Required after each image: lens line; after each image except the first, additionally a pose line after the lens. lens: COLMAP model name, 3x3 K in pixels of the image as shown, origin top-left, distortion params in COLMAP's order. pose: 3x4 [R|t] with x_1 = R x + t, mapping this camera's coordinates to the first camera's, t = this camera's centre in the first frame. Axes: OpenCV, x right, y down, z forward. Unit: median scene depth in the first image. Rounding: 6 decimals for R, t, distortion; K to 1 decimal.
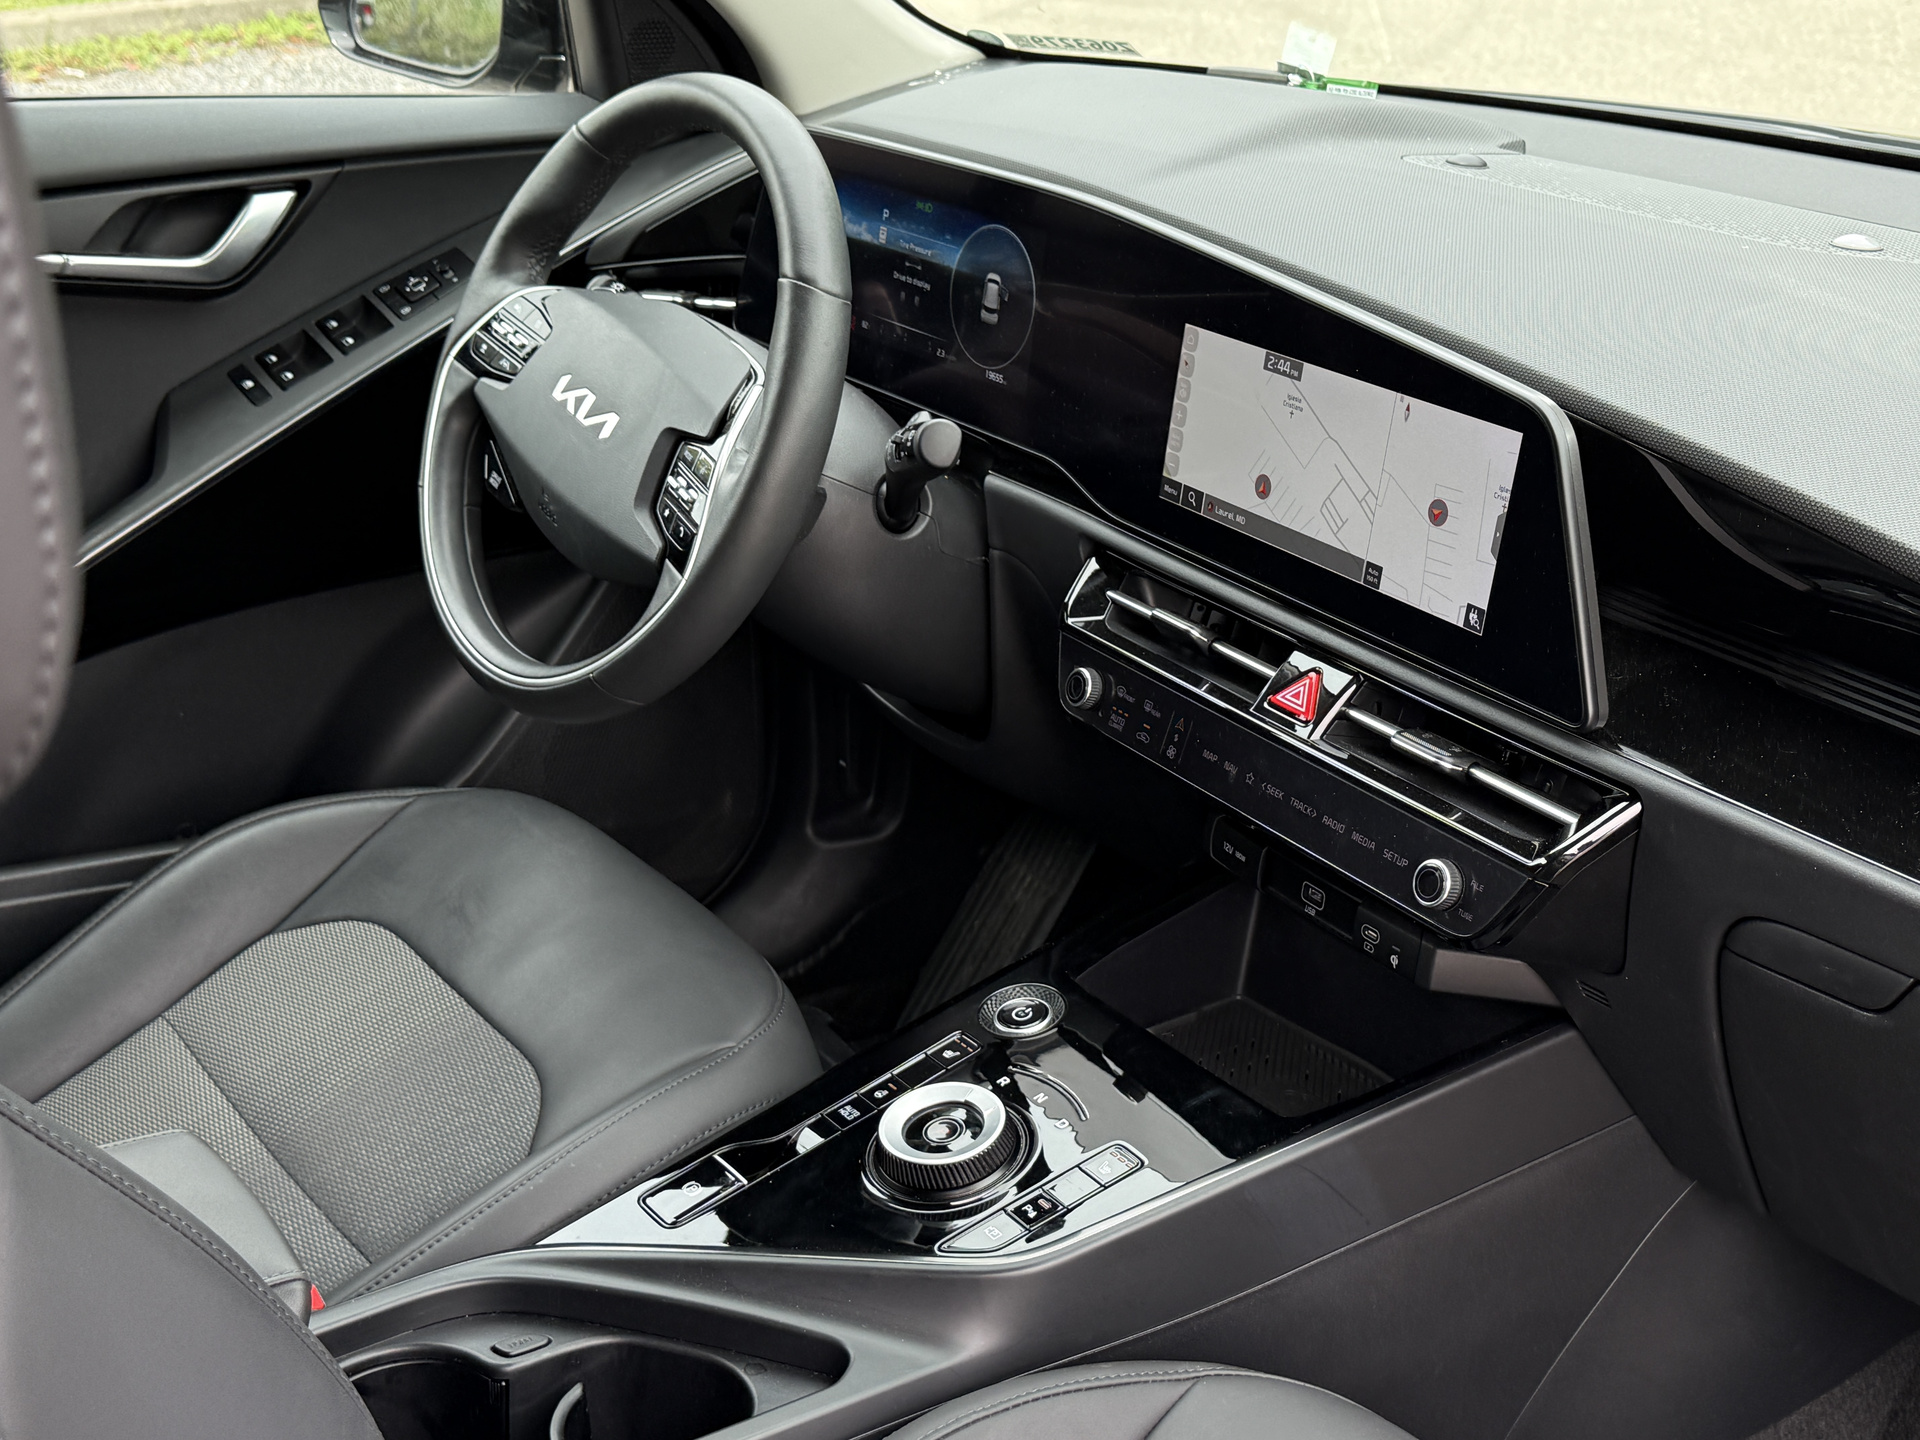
lens RADIAL K [[2333.0, 0, 972.2], [0, 2333.0, 708.4], [0, 0, 1]] dist [0.147442, 0.000000]
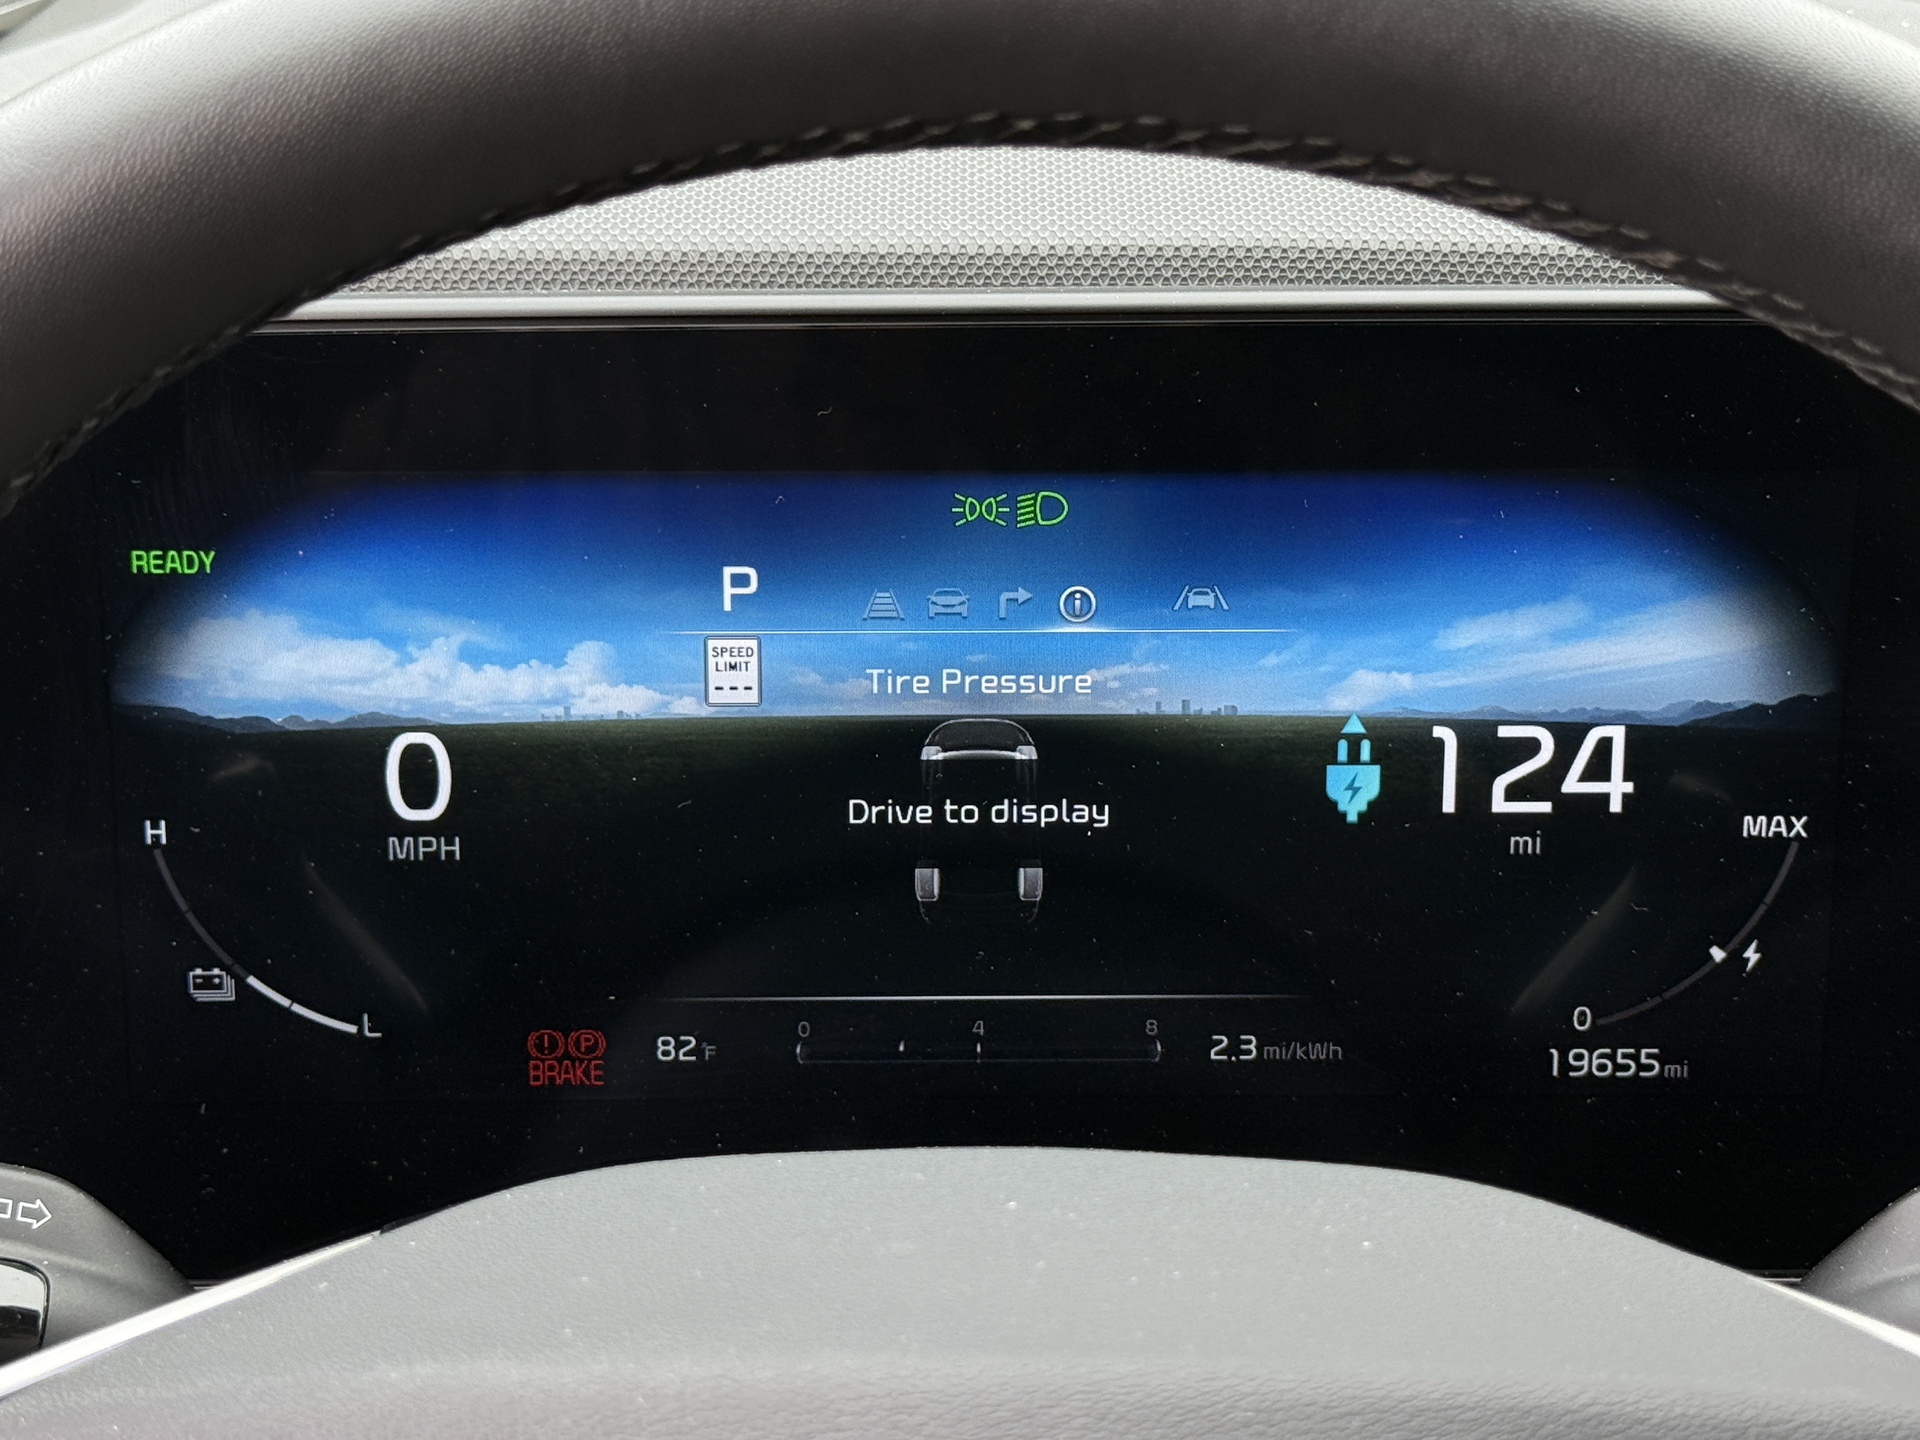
lens RADIAL K [[3393.2, 0, 965.7], [0, 3393.2, 724.2], [0, 0, 1]] dist [0.130367, 0.000000]
pose [[0.570453, -0.304760, 0.762696, -0.334074], [0.322432, 0.937158, 0.133311, -0.275584], [-0.755395, 0.169870, 0.632869, 0.904367]]
